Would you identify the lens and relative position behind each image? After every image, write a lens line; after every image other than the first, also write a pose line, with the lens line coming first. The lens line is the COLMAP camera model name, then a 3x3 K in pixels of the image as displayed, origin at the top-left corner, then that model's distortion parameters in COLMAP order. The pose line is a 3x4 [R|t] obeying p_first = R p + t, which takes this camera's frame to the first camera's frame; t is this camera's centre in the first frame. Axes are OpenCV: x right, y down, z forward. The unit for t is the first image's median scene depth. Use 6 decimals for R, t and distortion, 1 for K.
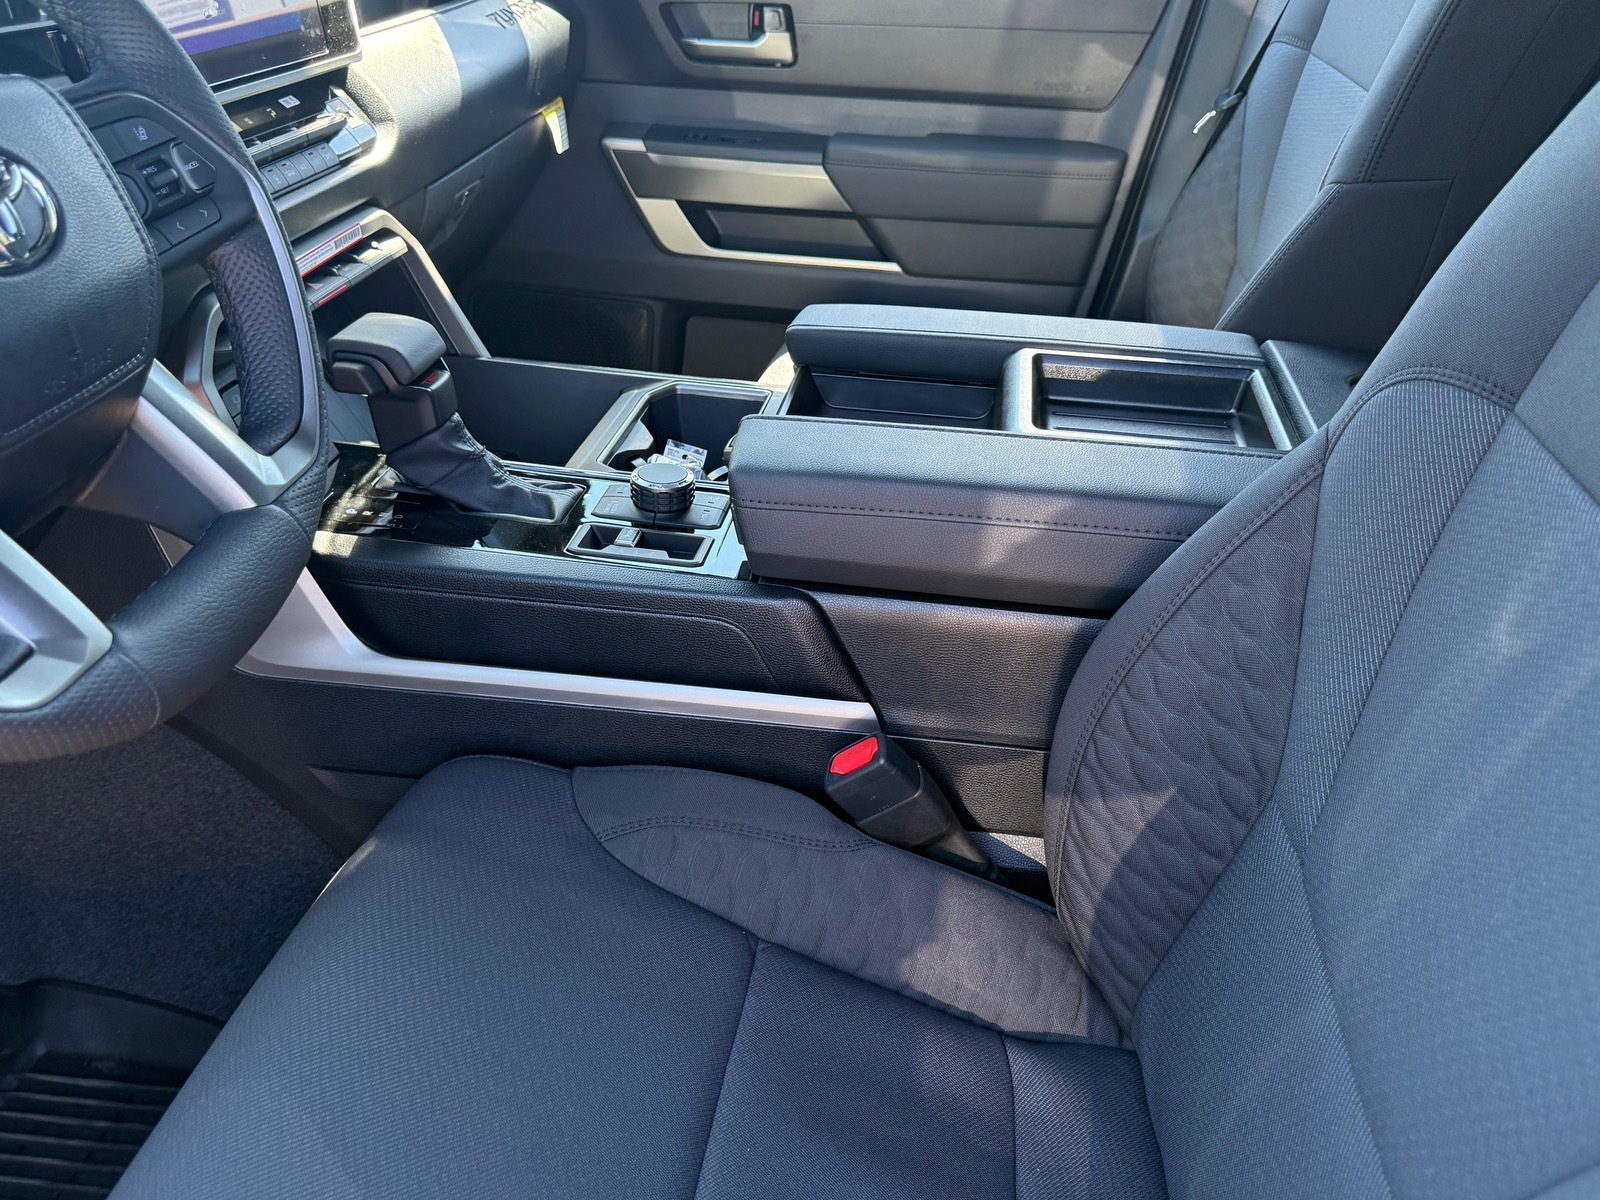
lens RADIAL K [[1308.2, 0, 808.9], [0, 1308.2, 632.9], [0, 0, 1]] dist [0.123861, -0.236035]
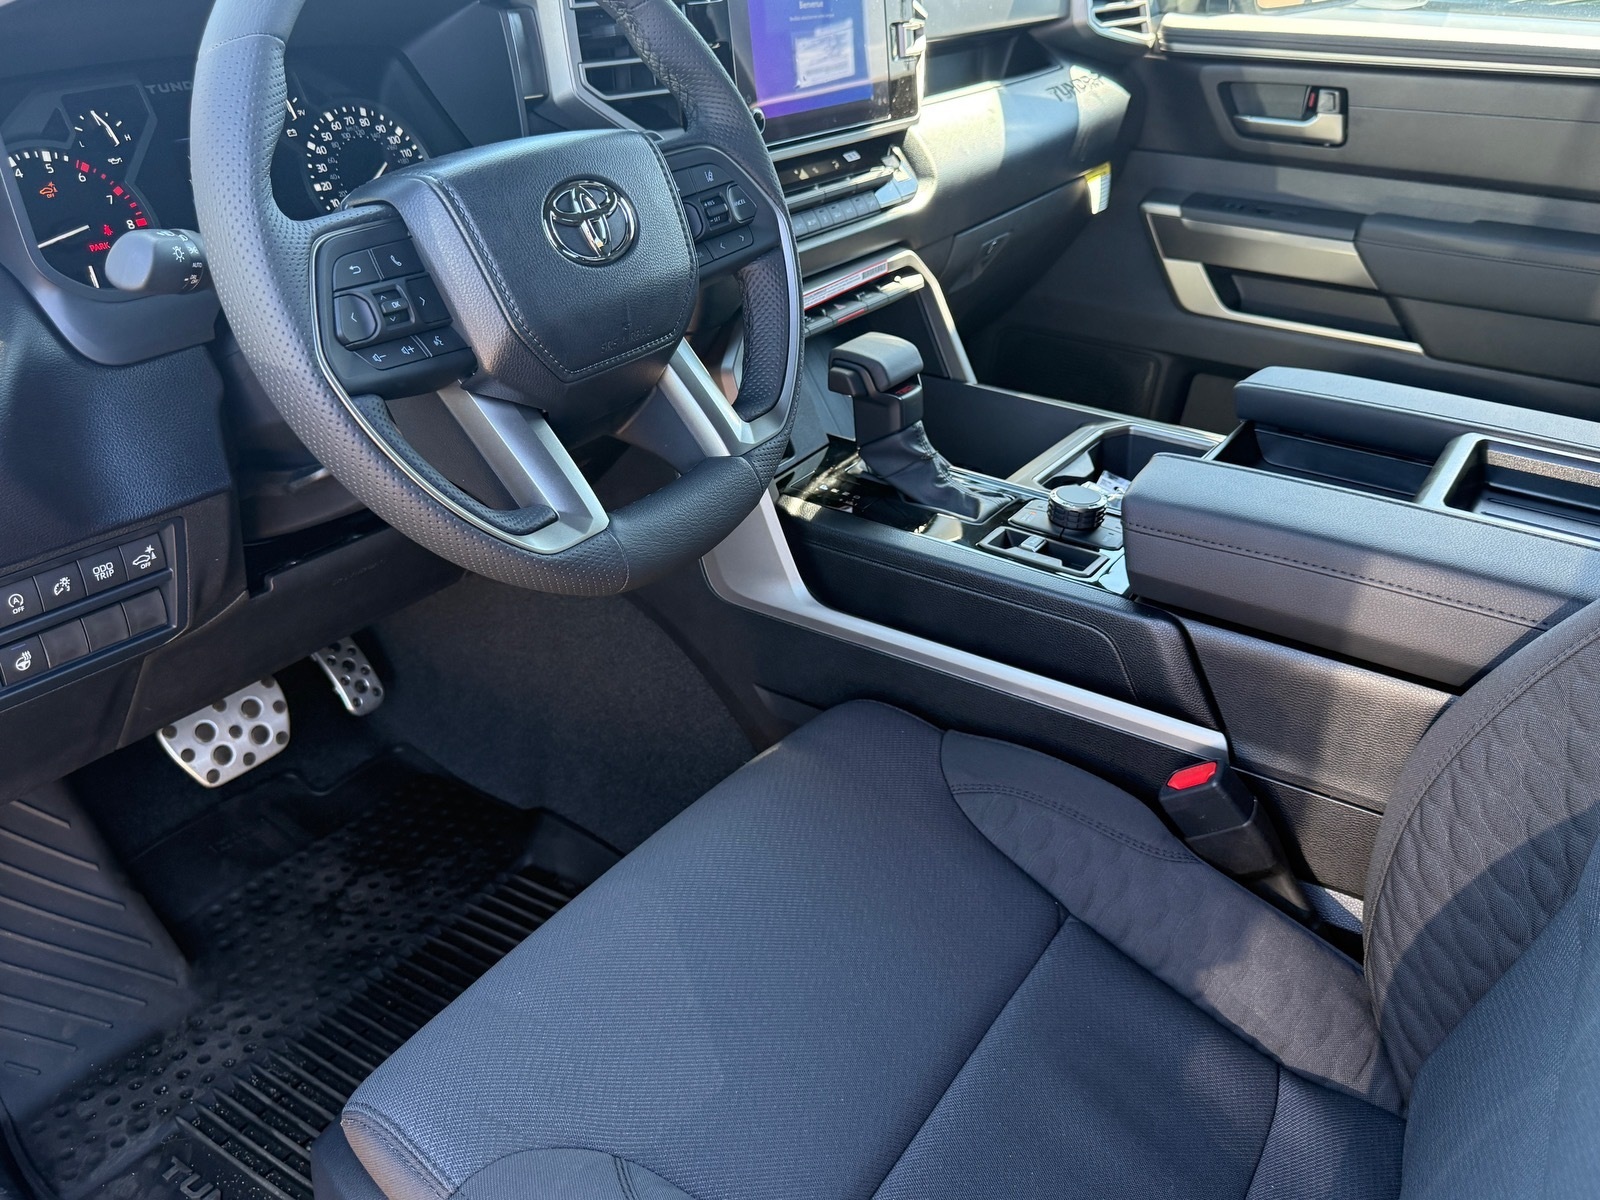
lens RADIAL K [[1308.2, 0, 808.9], [0, 1308.2, 632.9], [0, 0, 1]] dist [0.123861, -0.236035]
pose [[0.905469, 0.194036, -0.377460, 0.131798], [-0.208094, 0.978102, 0.003614, 0.039726], [0.369895, 0.075275, 0.926019, -0.130456]]
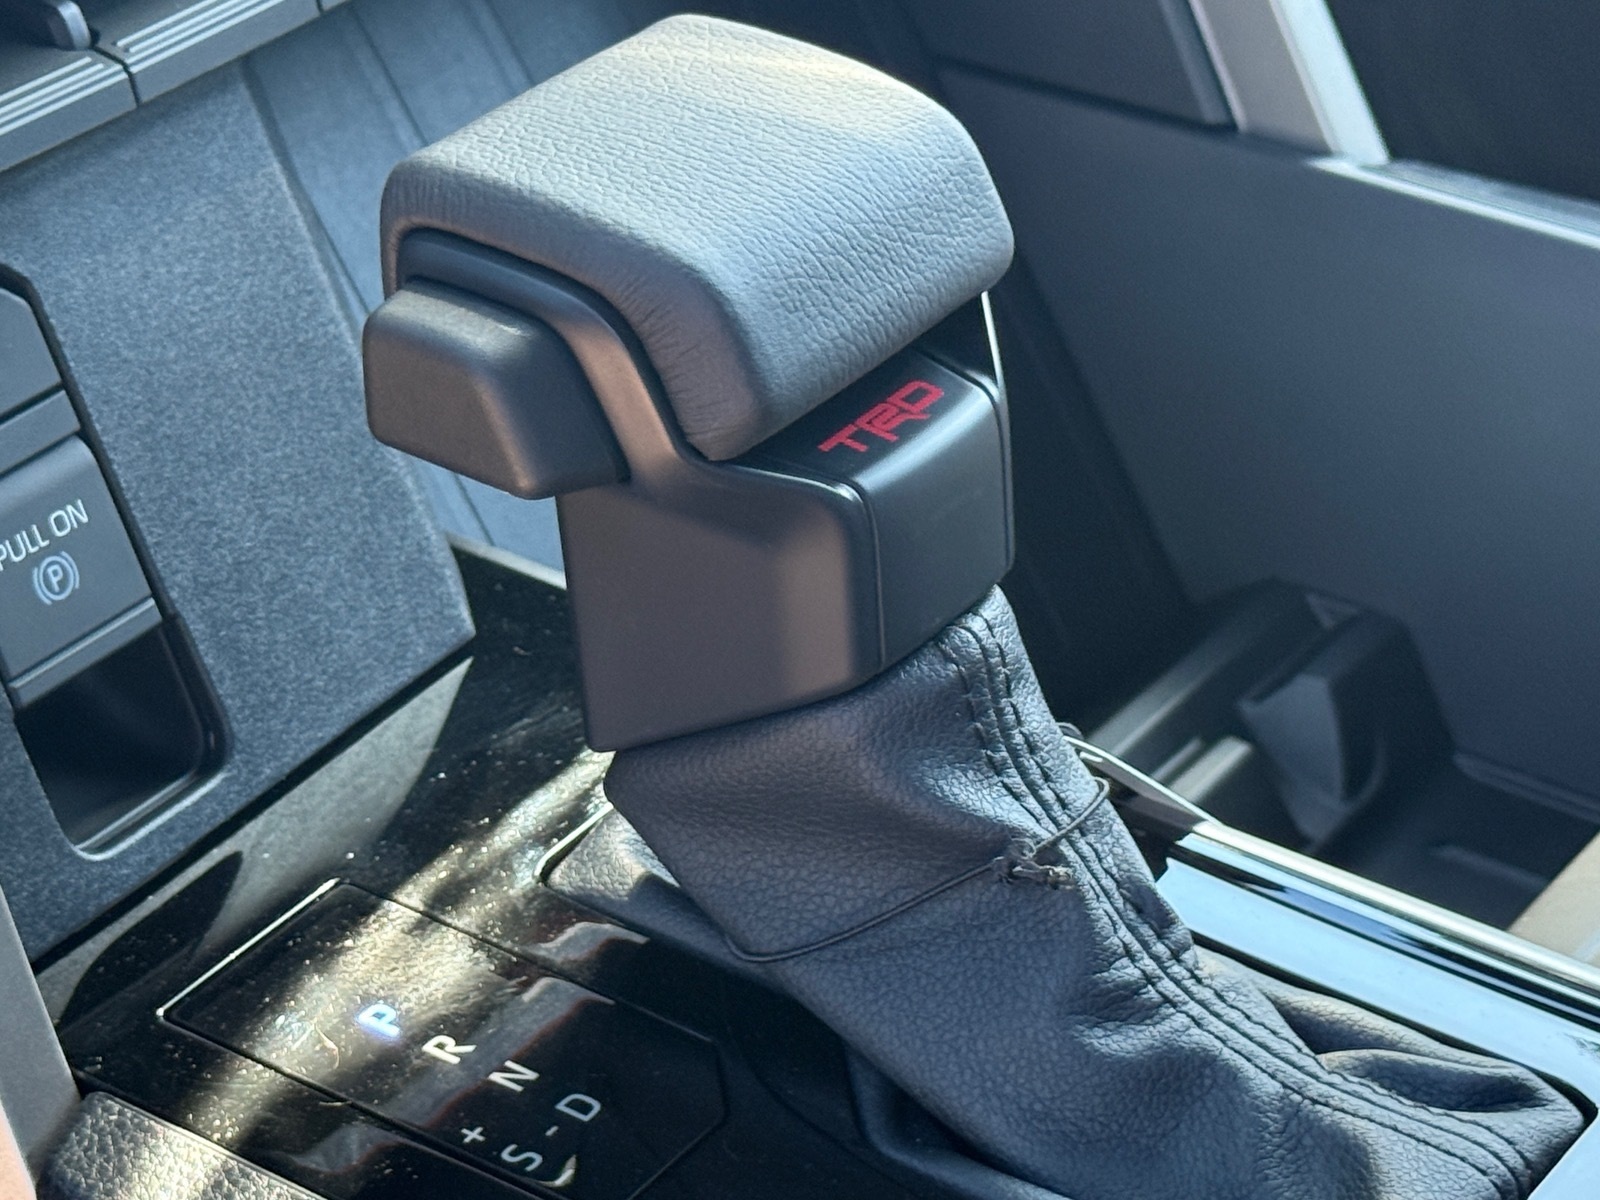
lens RADIAL K [[4165.2, 0, 800.0], [0, 4165.2, 600.0], [0, 0, 1]] dist [0.000591, 0.010954]
pose [[0.896133, 0.195509, -0.398399, -0.057824], [-0.206205, 0.978373, 0.016299, -0.174264], [0.392970, 0.067546, 0.917067, 0.458315]]
